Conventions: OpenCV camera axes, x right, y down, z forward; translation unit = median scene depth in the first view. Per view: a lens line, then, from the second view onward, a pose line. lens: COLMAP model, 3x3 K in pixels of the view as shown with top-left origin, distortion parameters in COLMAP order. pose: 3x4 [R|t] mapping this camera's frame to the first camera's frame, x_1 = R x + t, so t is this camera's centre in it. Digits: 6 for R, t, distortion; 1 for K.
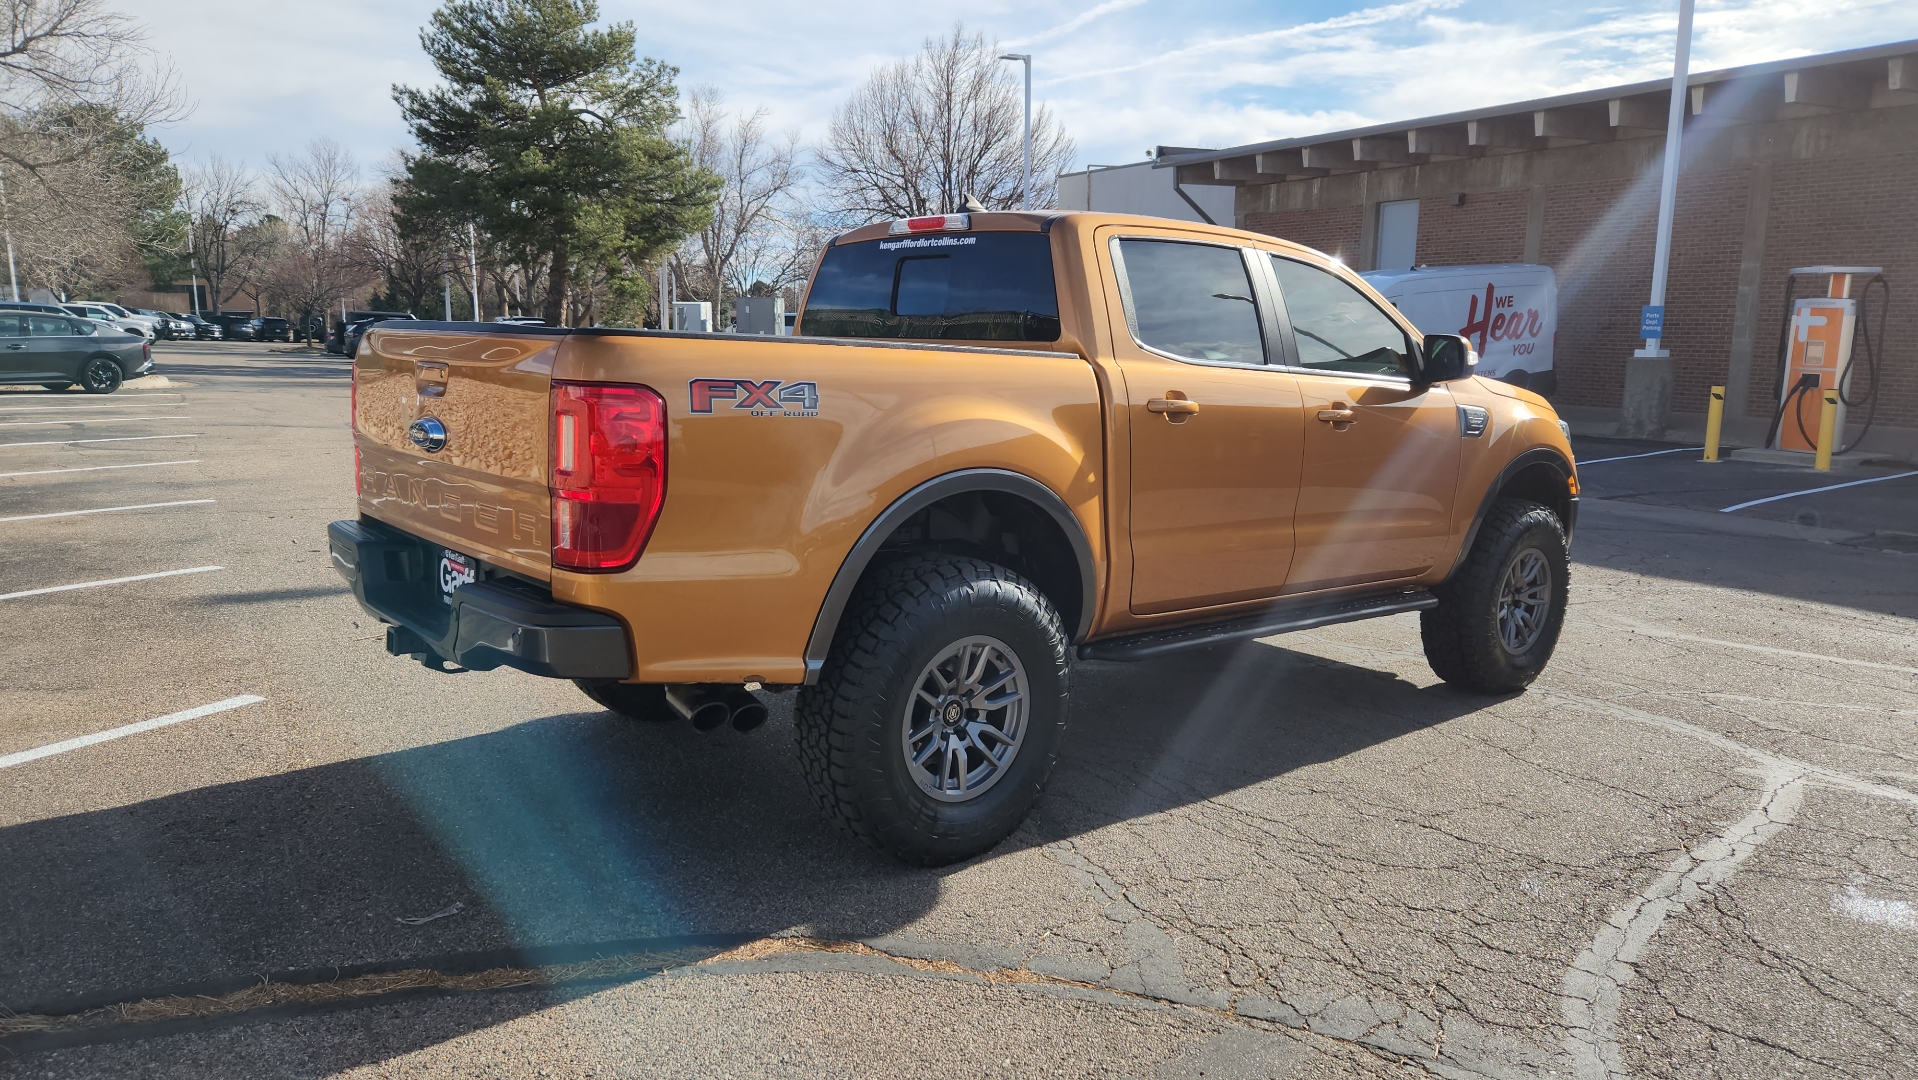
lens RADIAL K [[1281.2, 0, 933.2], [0, 1281.2, 526.4], [0, 0, 1]] dist [0.071277, -0.055070]
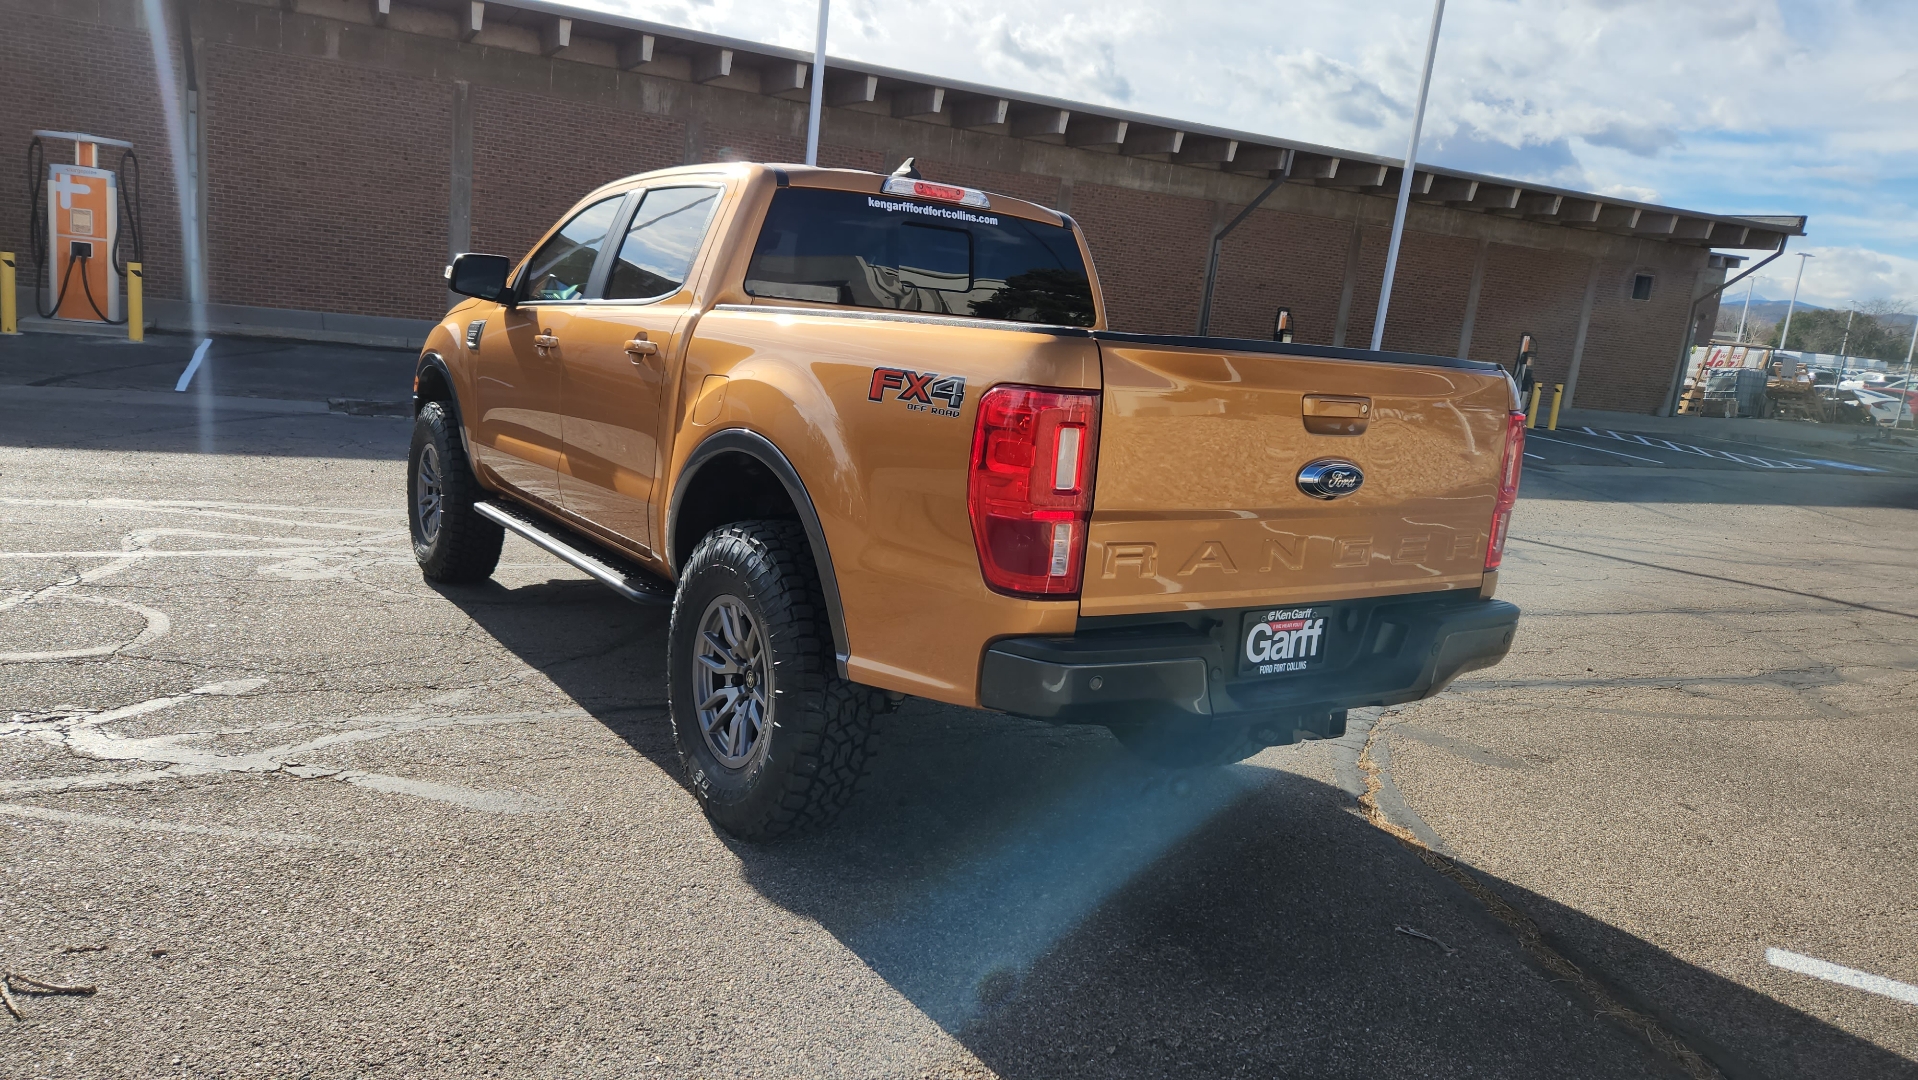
lens RADIAL K [[1281.2, 0, 915.2], [0, 1281.2, 534.4], [0, 0, 1]] dist [0.071277, -0.055070]
pose [[0.105521, -0.187391, 0.976601, -0.219494], [0.053950, 0.981717, 0.182543, -0.035863], [-0.992953, 0.033425, 0.113701, 0.204032]]
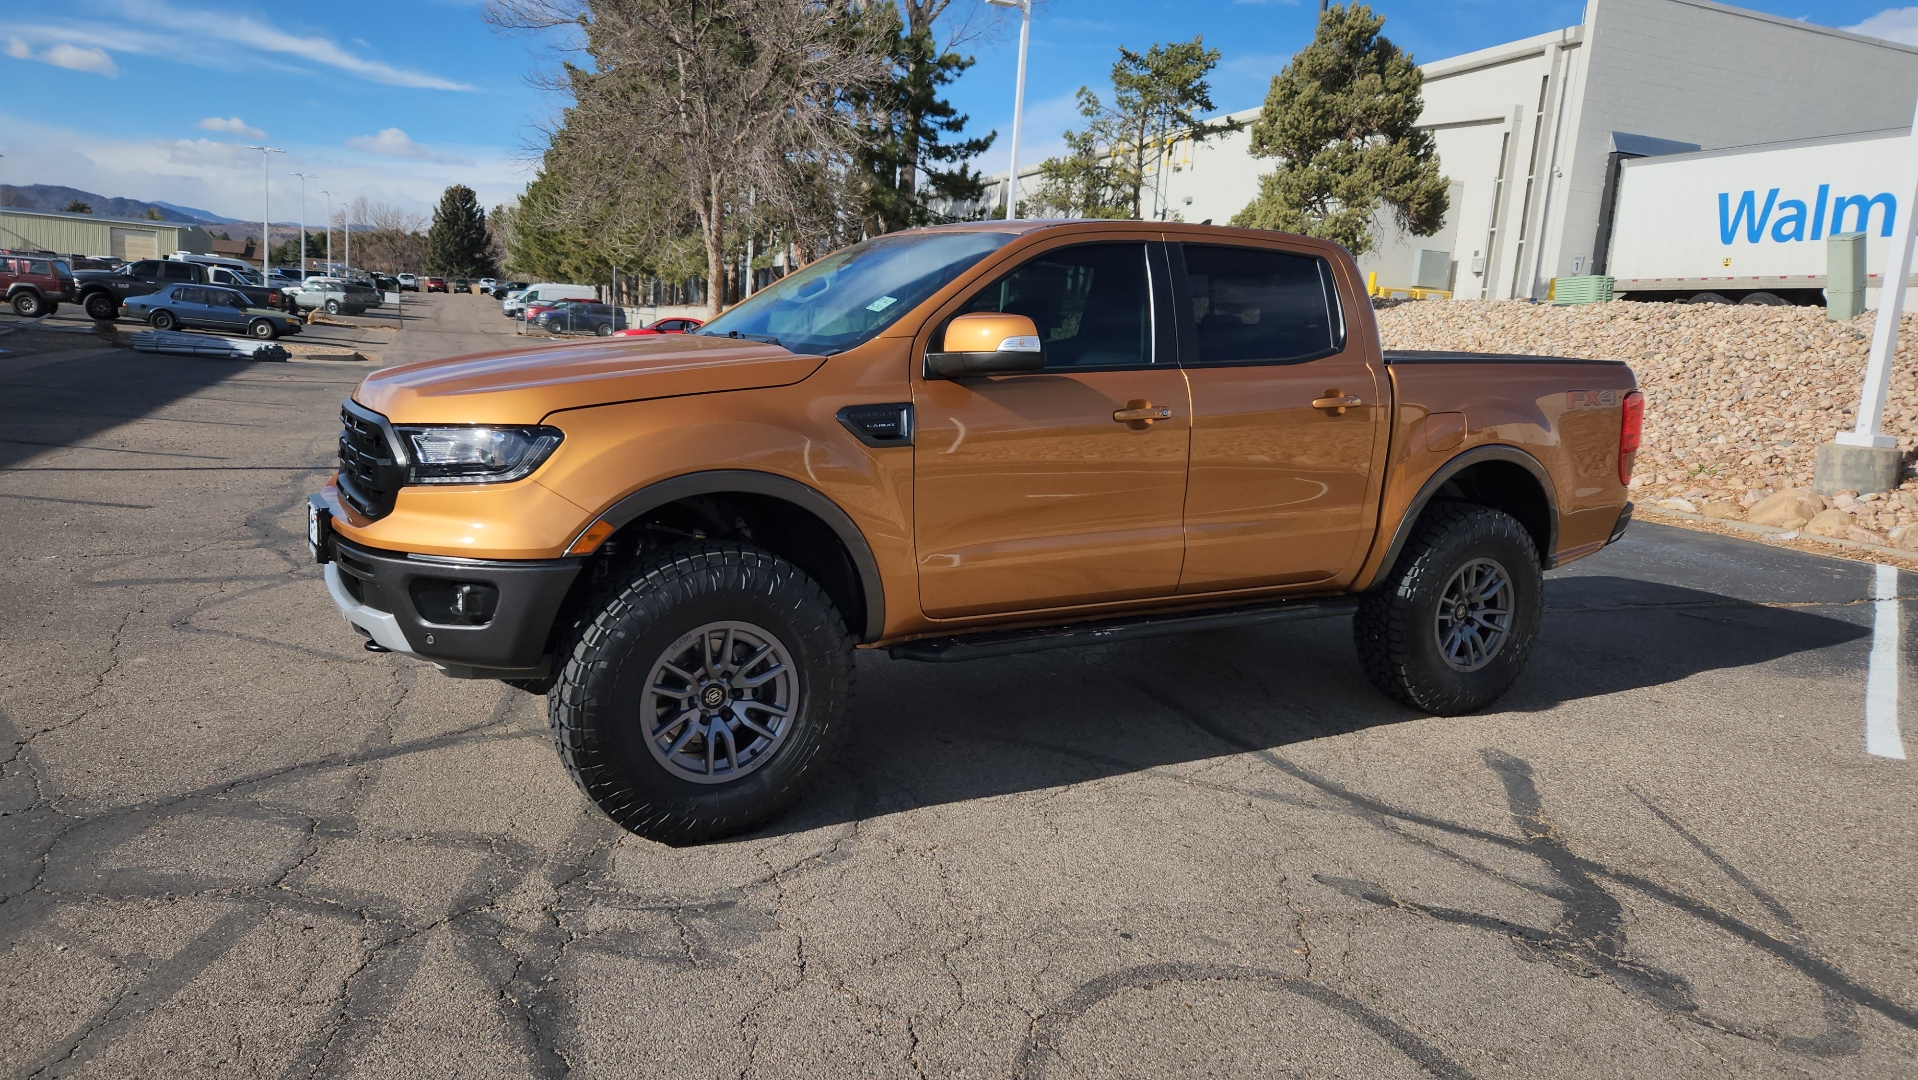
lens RADIAL K [[1282.0, 0, 927.4], [0, 1282.0, 540.8], [0, 0, 1]] dist [0.066495, -0.051411]
pose [[-0.982370, -0.101970, 0.156688, 0.015277], [-0.049859, 0.950693, 0.306101, -0.074388], [-0.180176, 0.292892, -0.939016, 0.511690]]
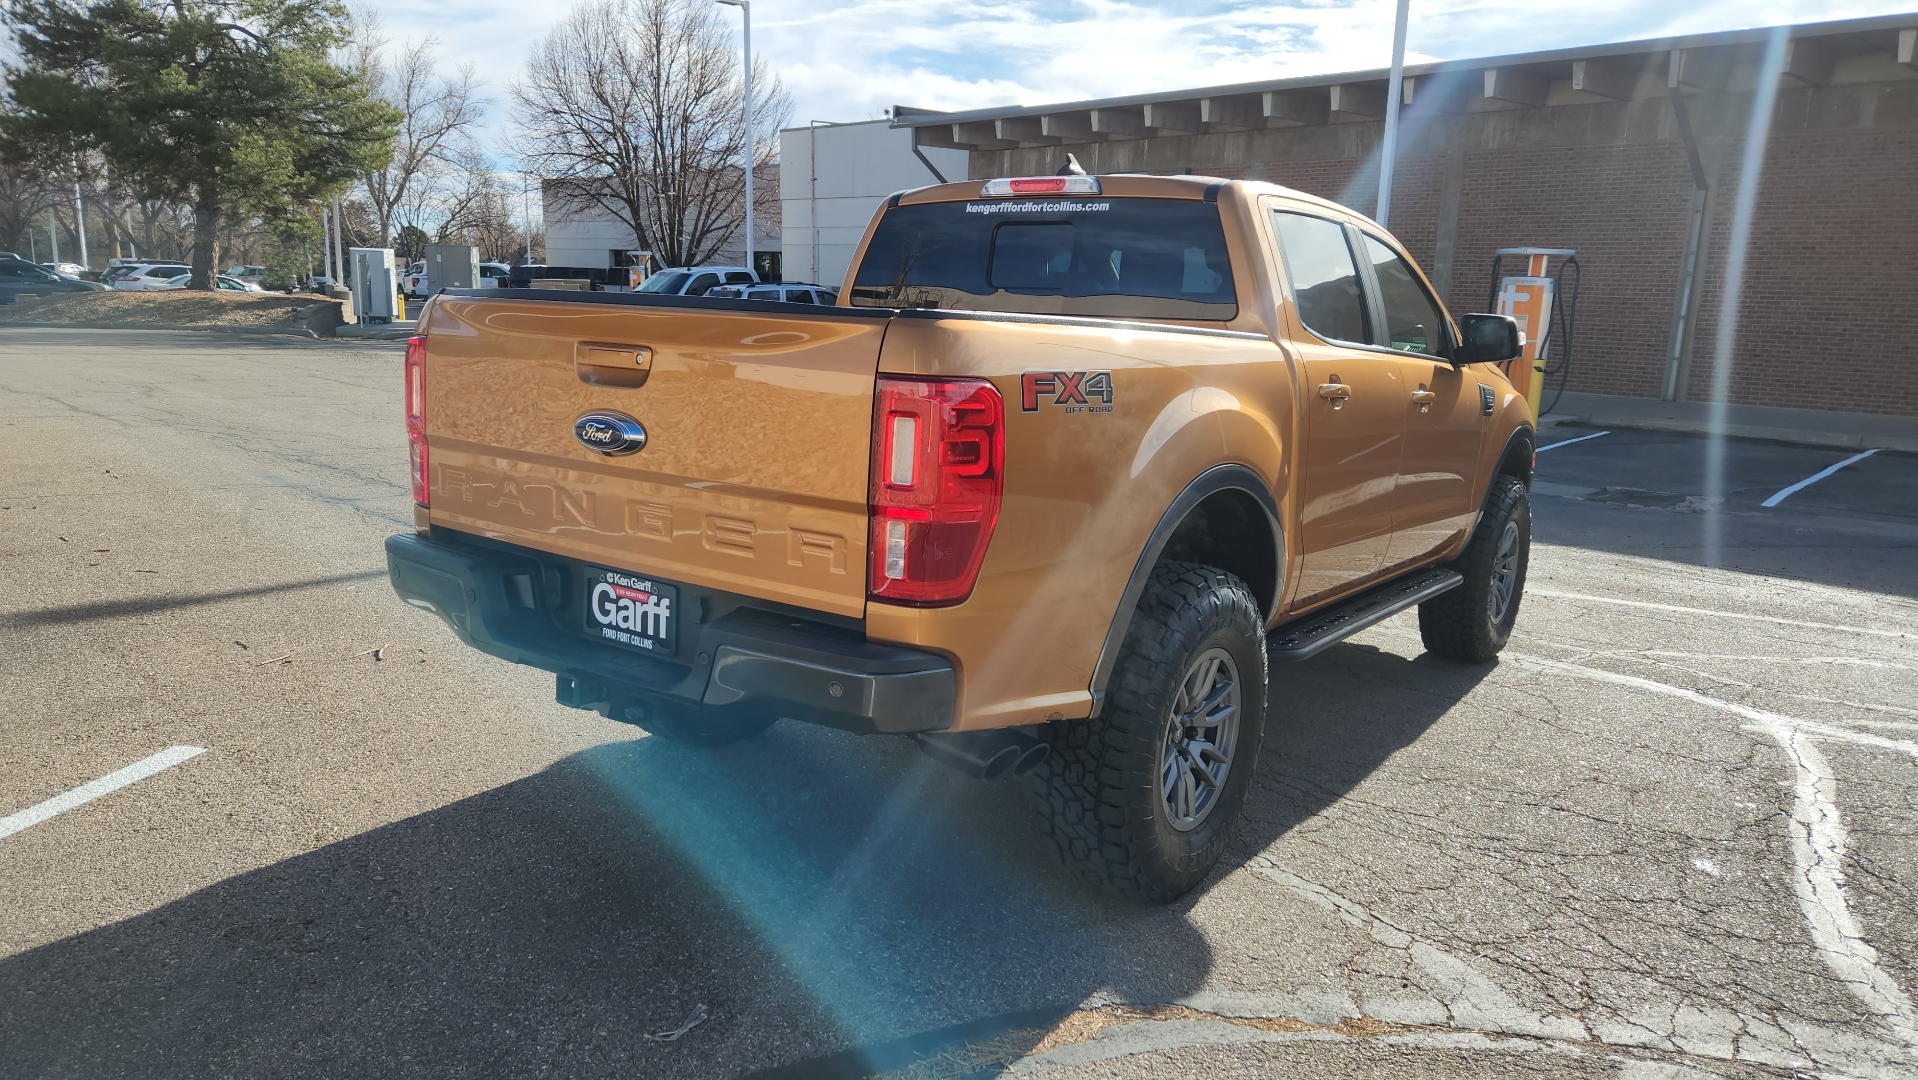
lens RADIAL K [[1281.2, 0, 922.6], [0, 1281.2, 533.5], [0, 0, 1]] dist [0.071277, -0.055070]
pose [[0.971463, -0.026425, 0.235714, -0.067509], [0.017631, 0.999070, 0.039339, -0.006324], [-0.236534, -0.034061, 0.971026, 0.029315]]
